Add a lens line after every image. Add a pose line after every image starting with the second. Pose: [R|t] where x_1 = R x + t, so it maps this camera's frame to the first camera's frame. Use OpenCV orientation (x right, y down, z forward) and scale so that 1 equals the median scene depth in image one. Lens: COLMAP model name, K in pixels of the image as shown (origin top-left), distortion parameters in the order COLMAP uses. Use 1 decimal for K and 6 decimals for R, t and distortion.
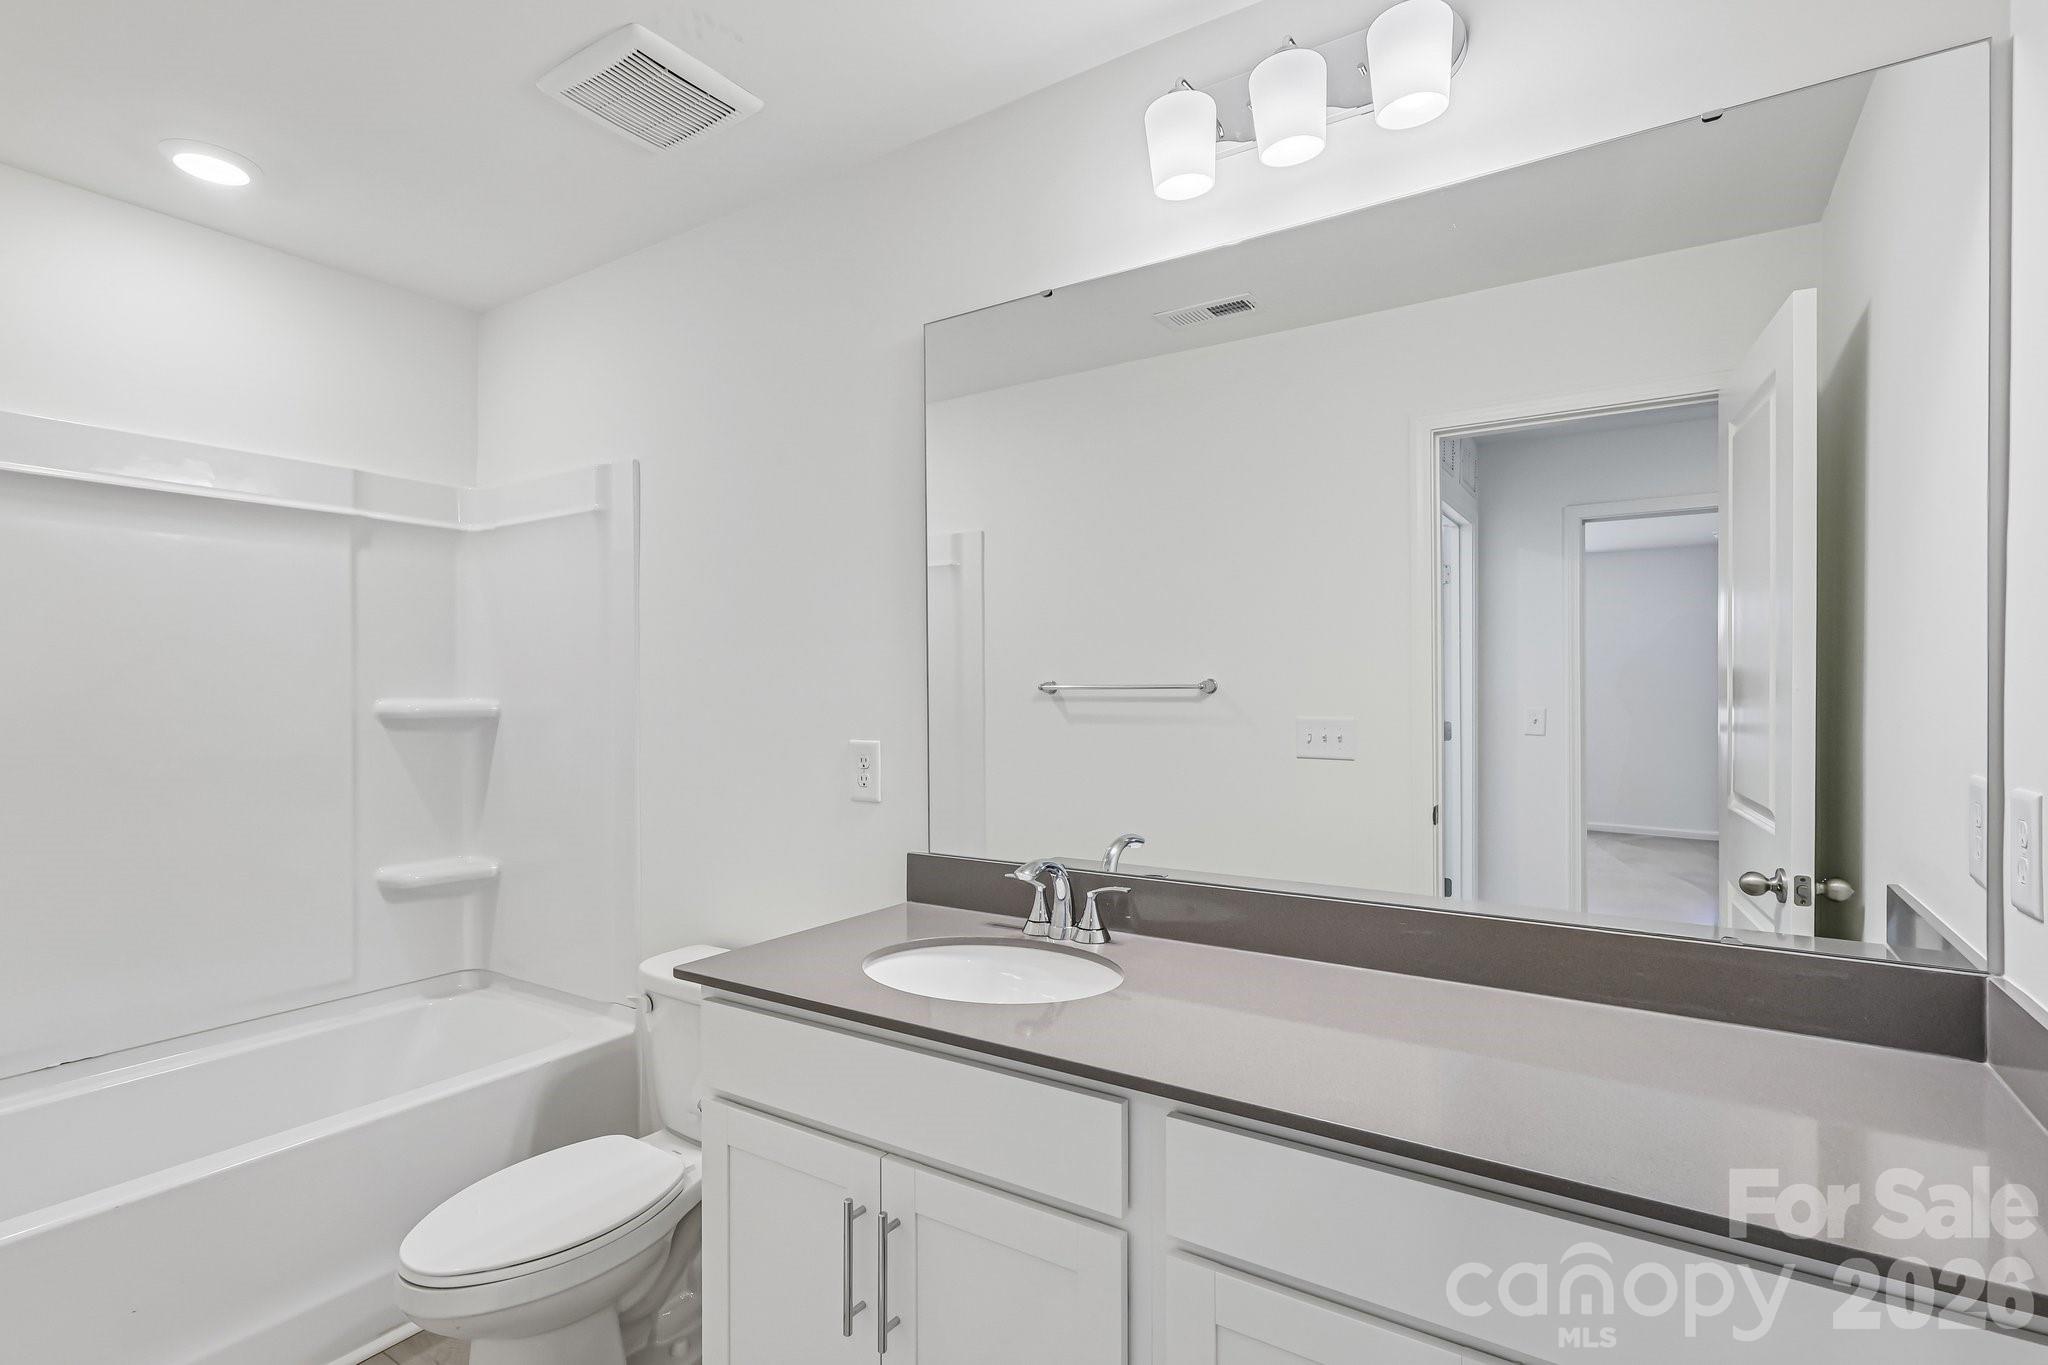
lens RADIAL K [[953.6, 0, 1028.6], [0, 953.6, 683.3], [0, 0, 1]] dist [0.003265, -0.000497]
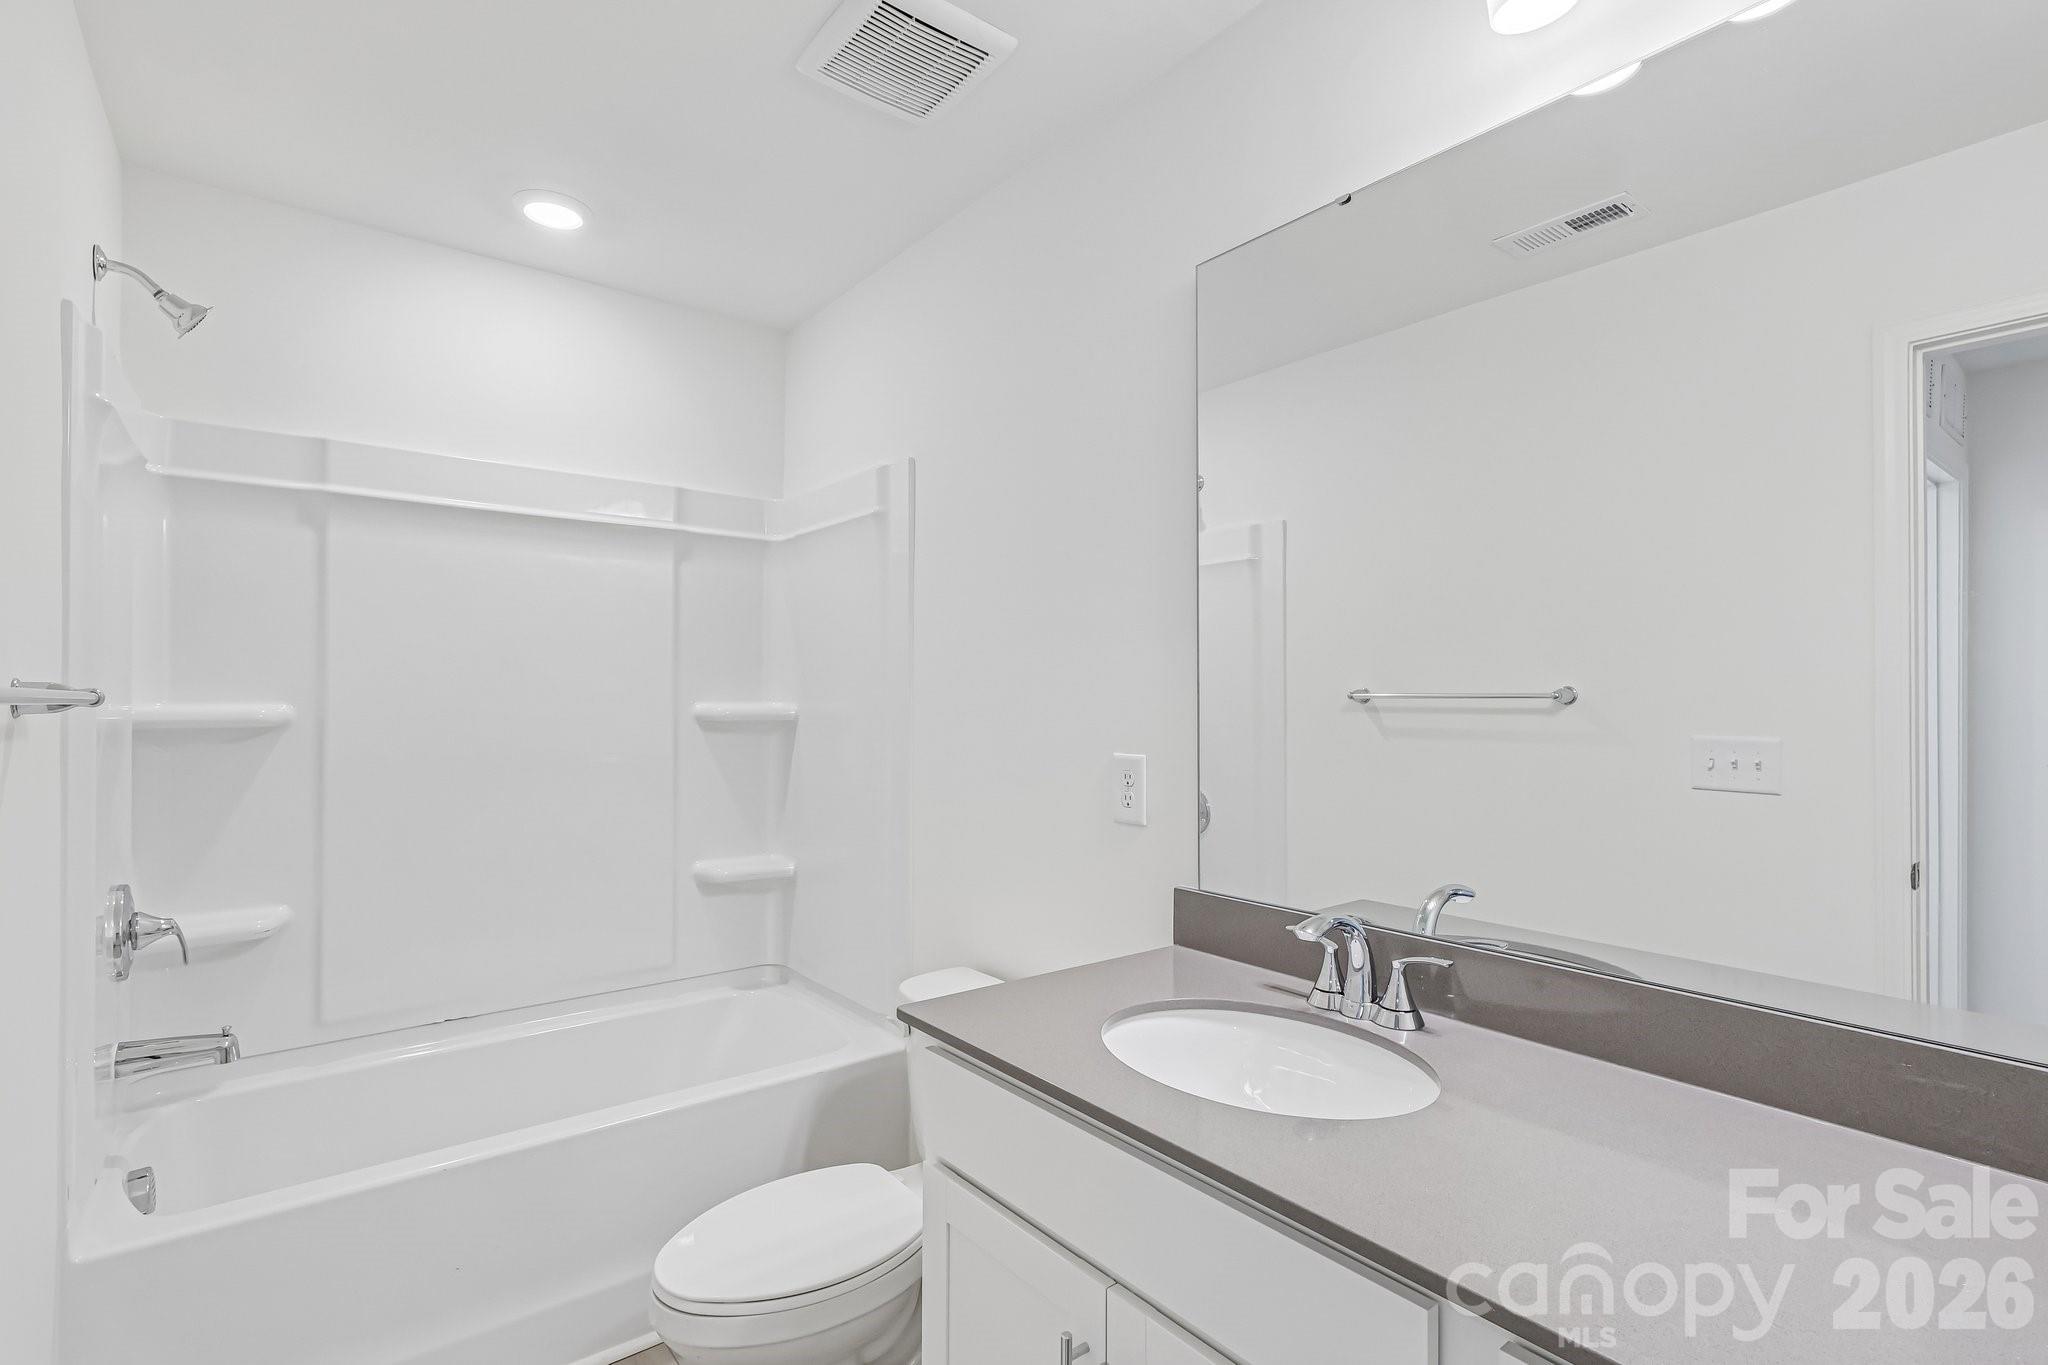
lens RADIAL K [[953.6, 0, 1063.4], [0, 953.6, 684.8], [0, 0, 1]] dist [0.003265, -0.000497]
pose [[0.956659, 0.003583, -0.291188, 0.020436], [-0.005876, 0.999958, -0.007000, 0.002480], [0.291151, 0.008408, 0.956640, 0.121778]]
